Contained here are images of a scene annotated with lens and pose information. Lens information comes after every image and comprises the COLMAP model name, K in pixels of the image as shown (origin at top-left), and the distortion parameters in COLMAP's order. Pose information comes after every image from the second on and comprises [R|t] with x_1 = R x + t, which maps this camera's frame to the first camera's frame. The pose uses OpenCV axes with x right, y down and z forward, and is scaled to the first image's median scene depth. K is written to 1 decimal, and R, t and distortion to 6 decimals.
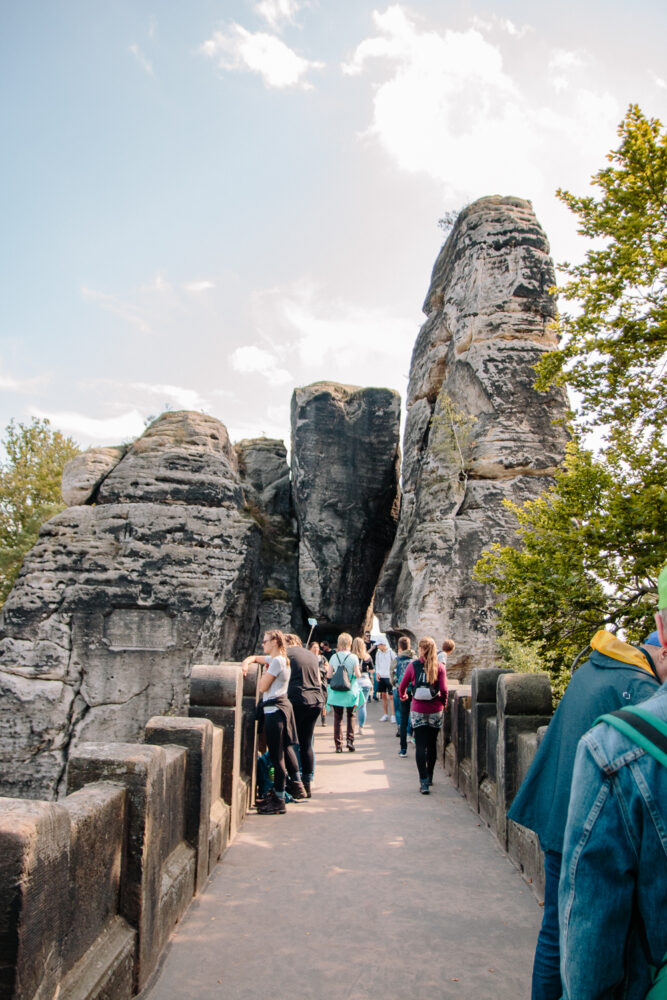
lens RADIAL K [[786.6, 0, 333.2], [0, 786.6, 526.3], [0, 0, 1]] dist [-0.119403, 0.001246]
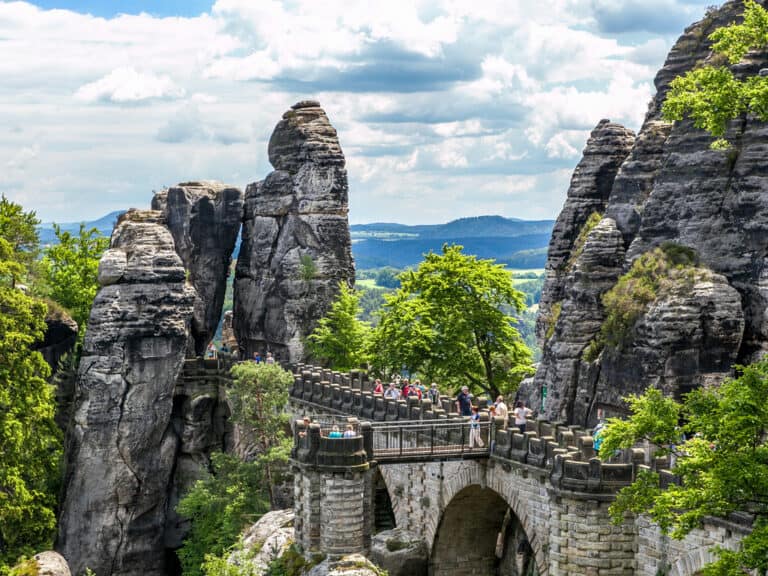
lens RADIAL K [[1737.1, 0, 384.0], [0, 1737.1, 288.0], [0, 0, 1]] dist [0.000743, -0.008321]
pose [[0.921768, -0.029003, 0.386656, -1.492538], [-0.043010, 0.983397, 0.176298, -0.880980], [-0.385350, -0.179135, 0.905216, -3.462482]]
